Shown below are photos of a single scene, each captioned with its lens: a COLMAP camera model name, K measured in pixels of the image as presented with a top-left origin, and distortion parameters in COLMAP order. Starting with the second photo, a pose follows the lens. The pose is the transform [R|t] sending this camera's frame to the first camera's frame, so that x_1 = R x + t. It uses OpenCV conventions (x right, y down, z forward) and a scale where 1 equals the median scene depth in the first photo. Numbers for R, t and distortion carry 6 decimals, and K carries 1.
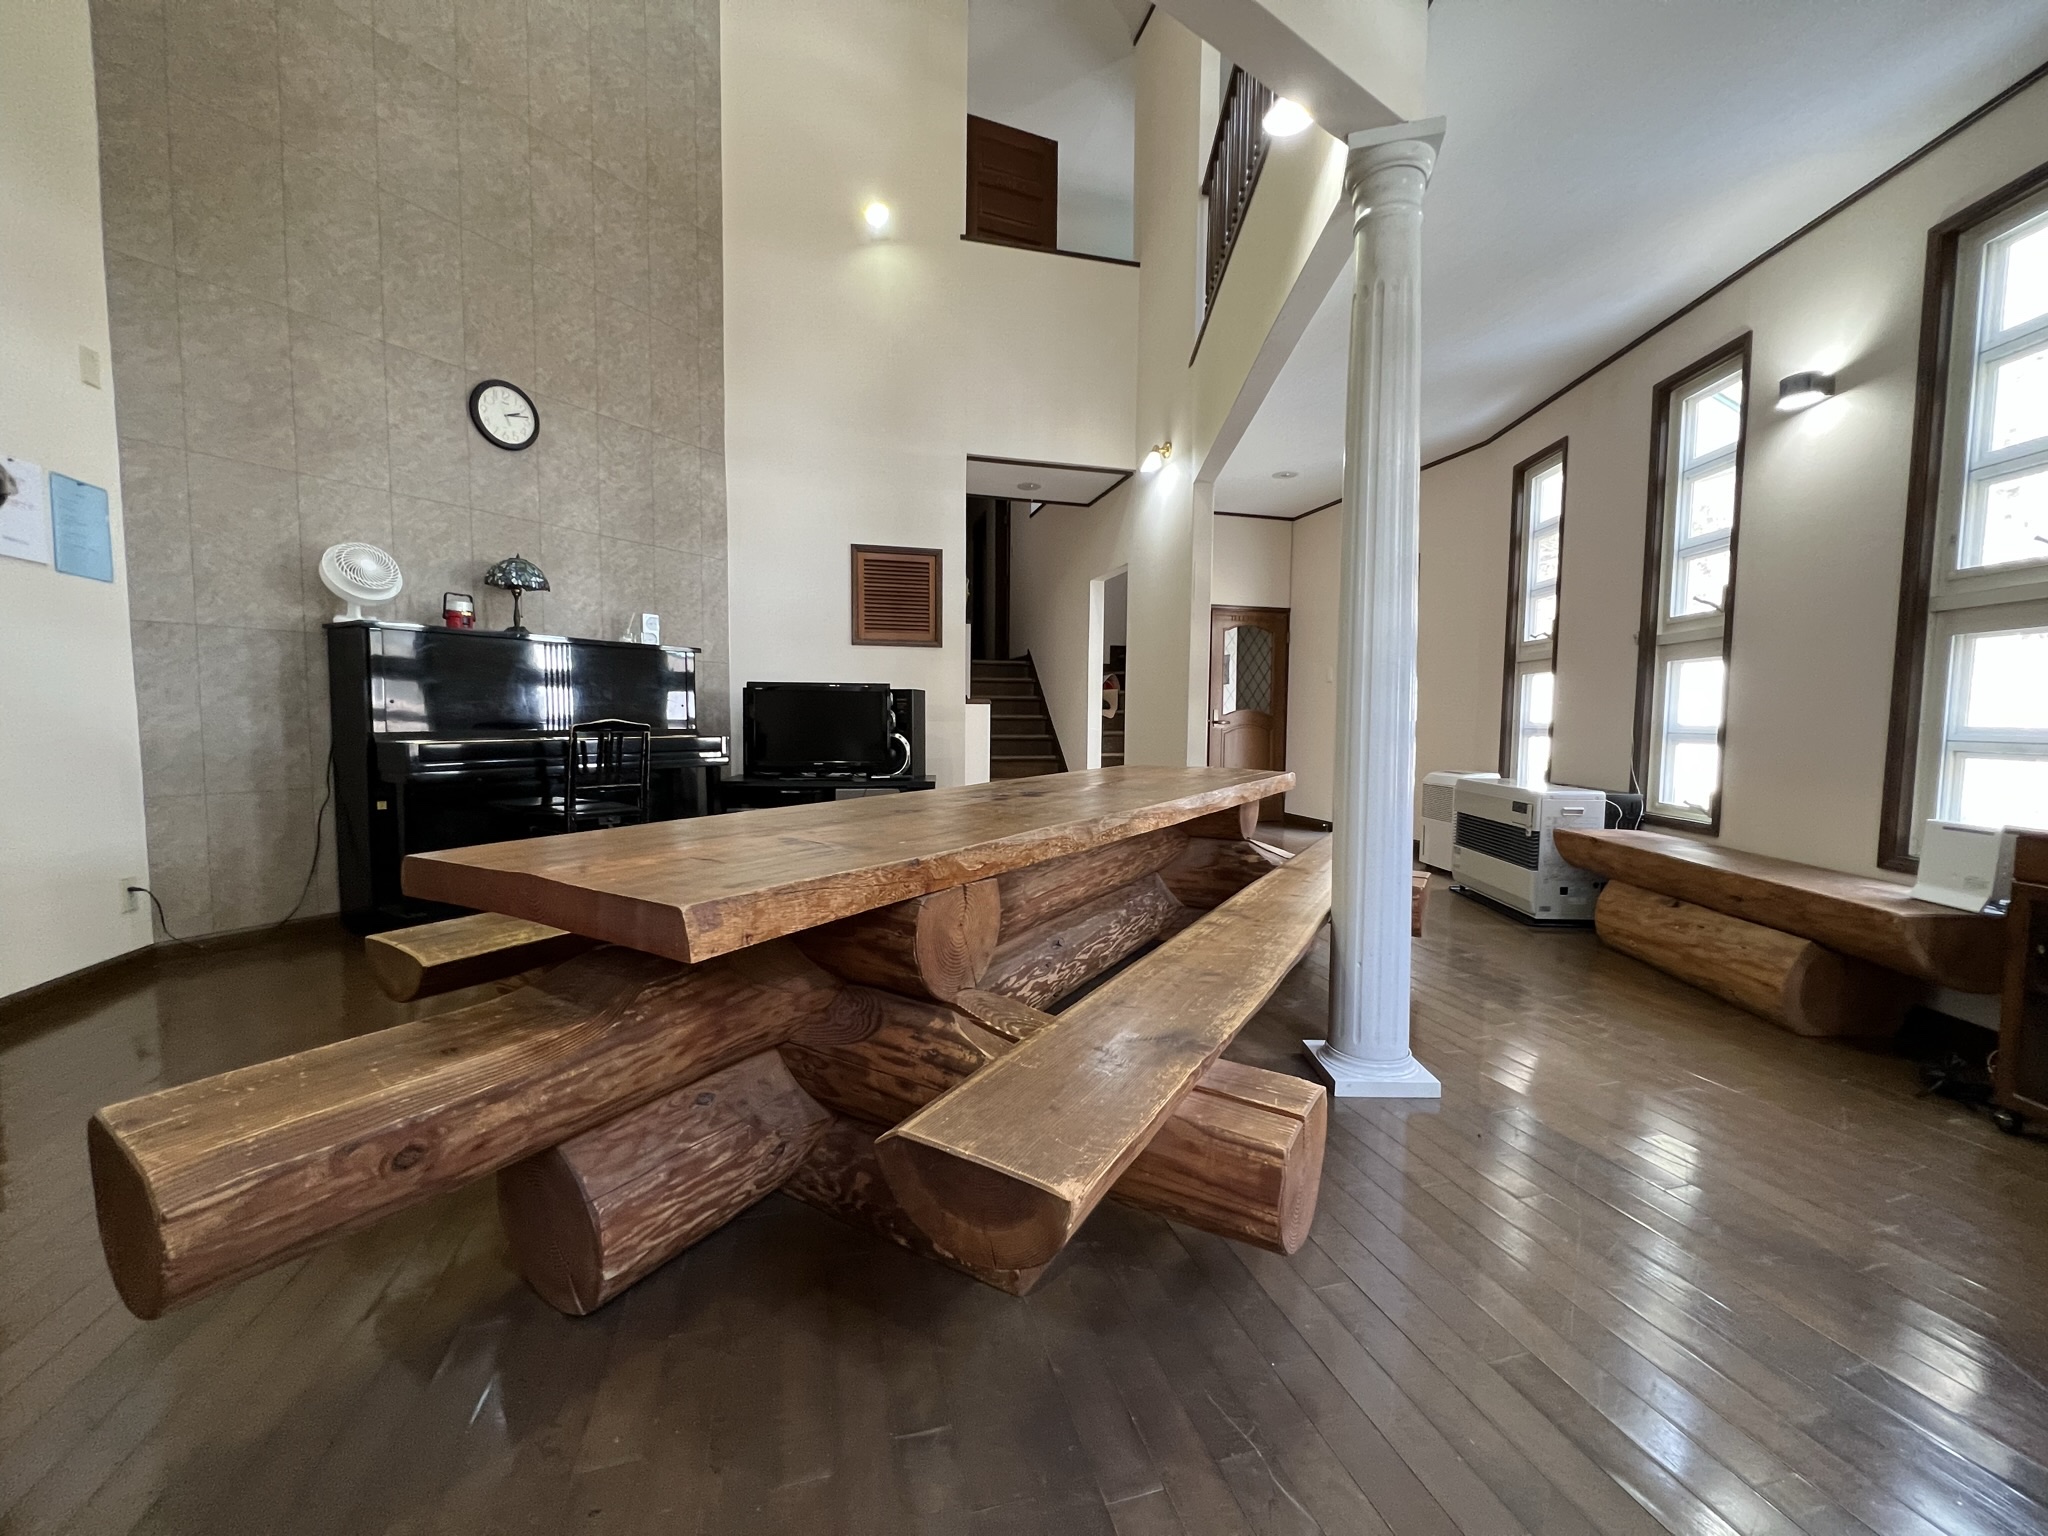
lens RADIAL K [[817.8, 0, 1023.6], [0, 817.8, 773.8], [0, 0, 1]] dist [0.000270, -0.000275]
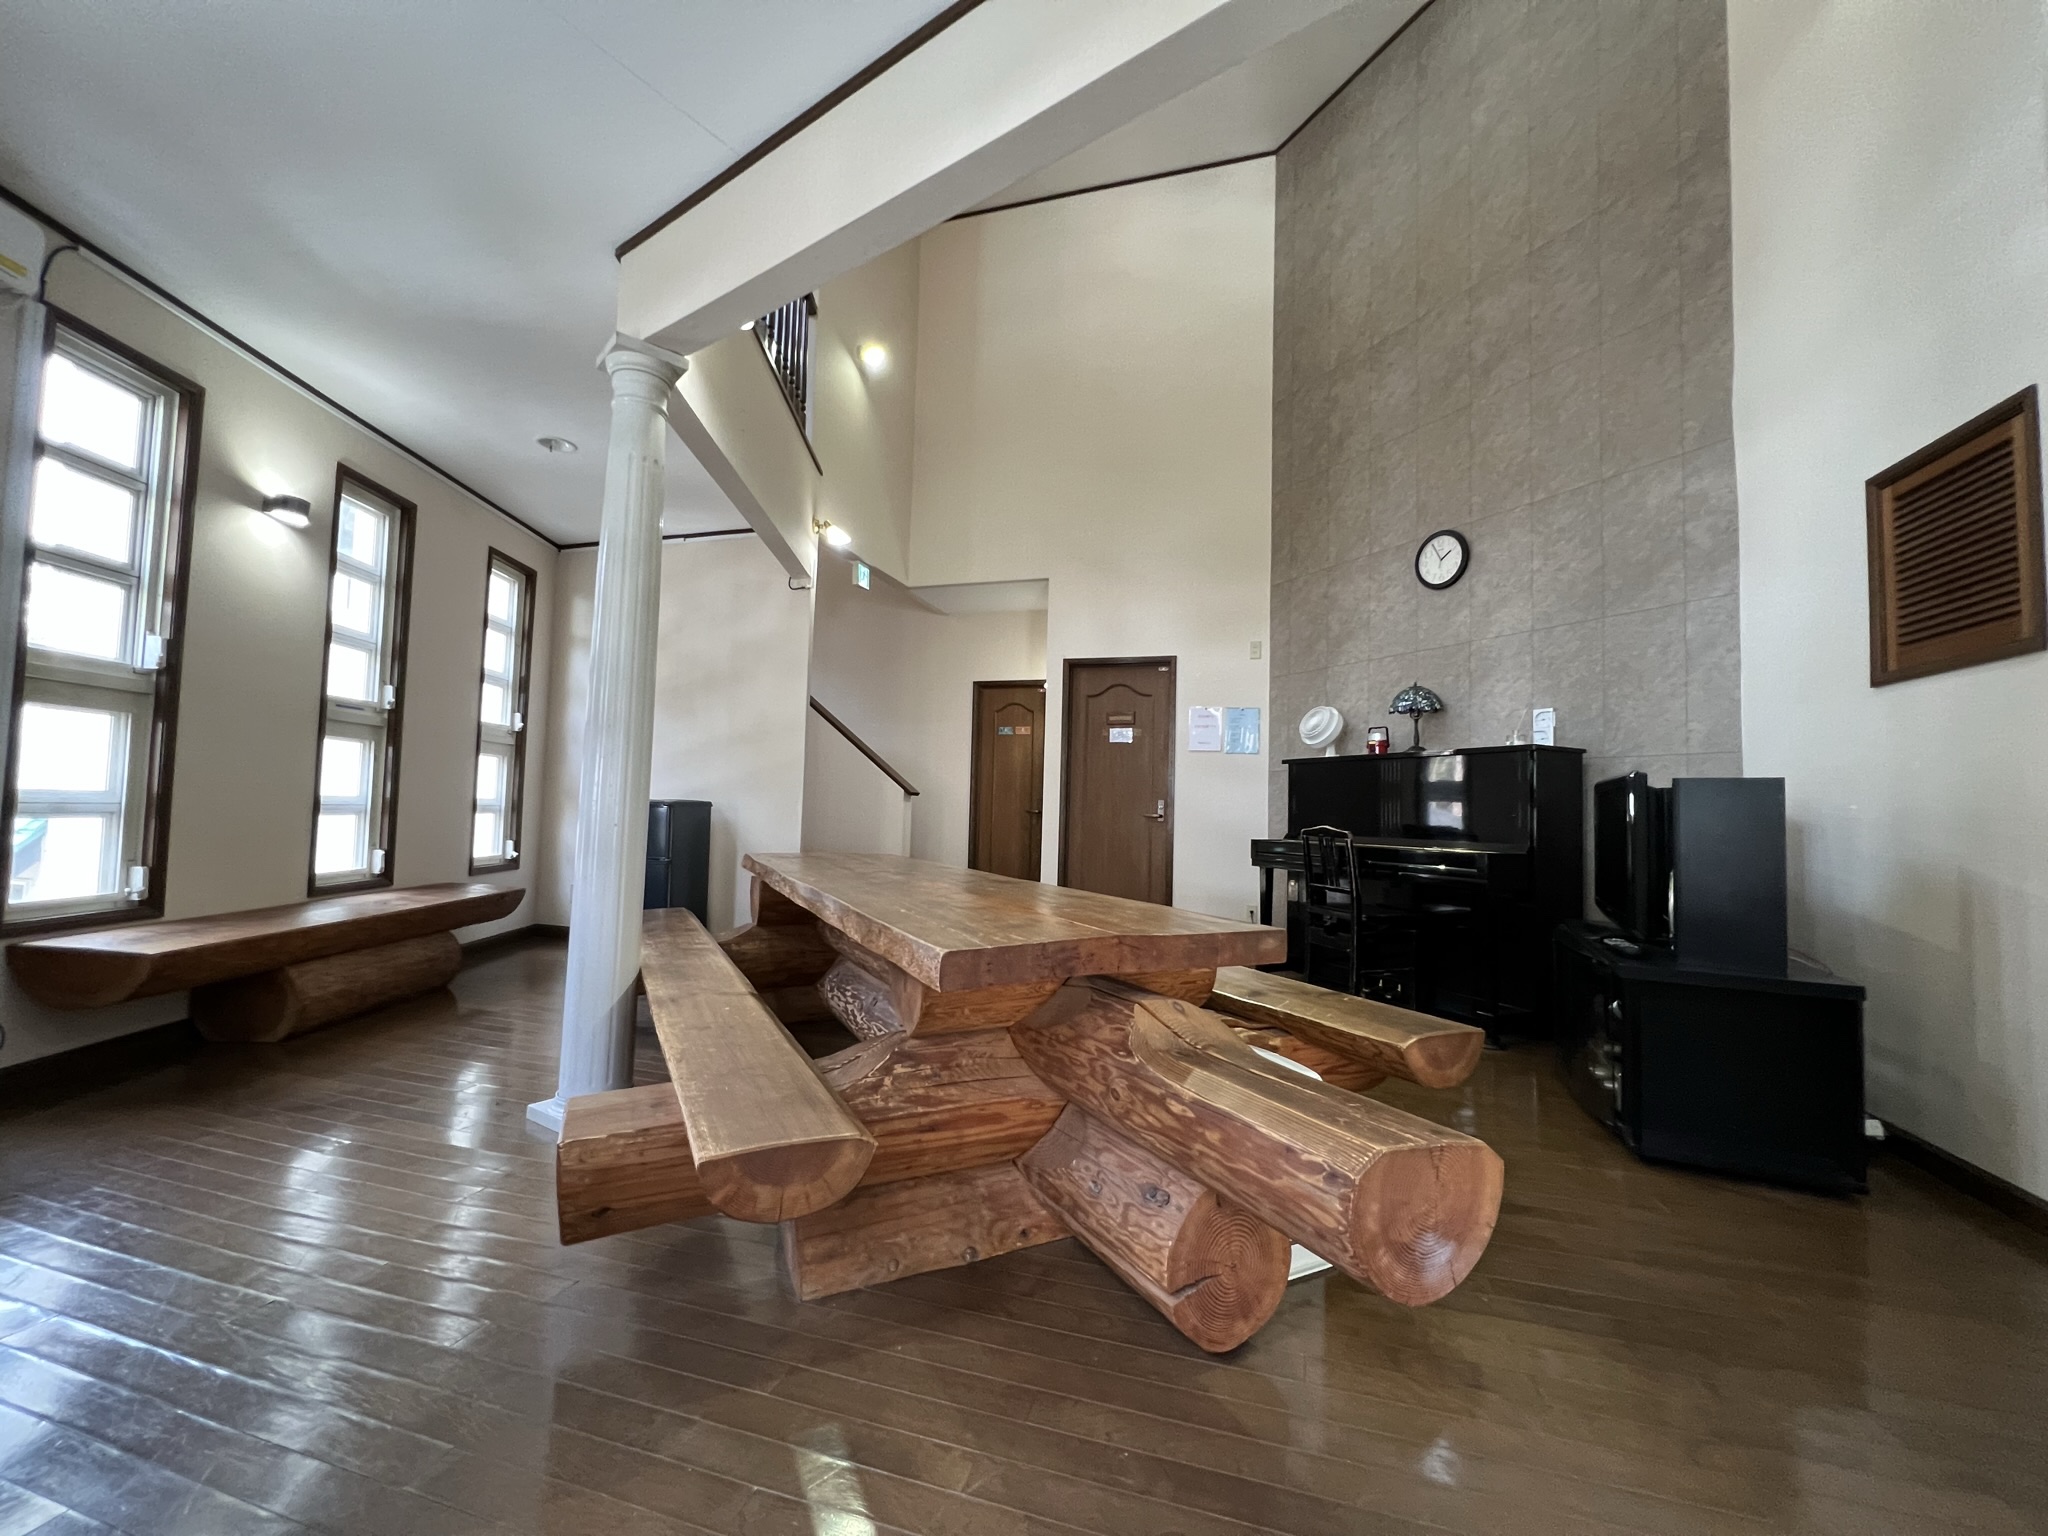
lens RADIAL K [[817.8, 0, 1026.2], [0, 817.8, 766.3], [0, 0, 1]] dist [0.000270, -0.000275]
pose [[-0.538784, -0.063528, -0.840045, 0.537283], [-0.086820, 0.996030, -0.019641, -0.074421], [0.837958, 0.062350, -0.542161, 1.025956]]
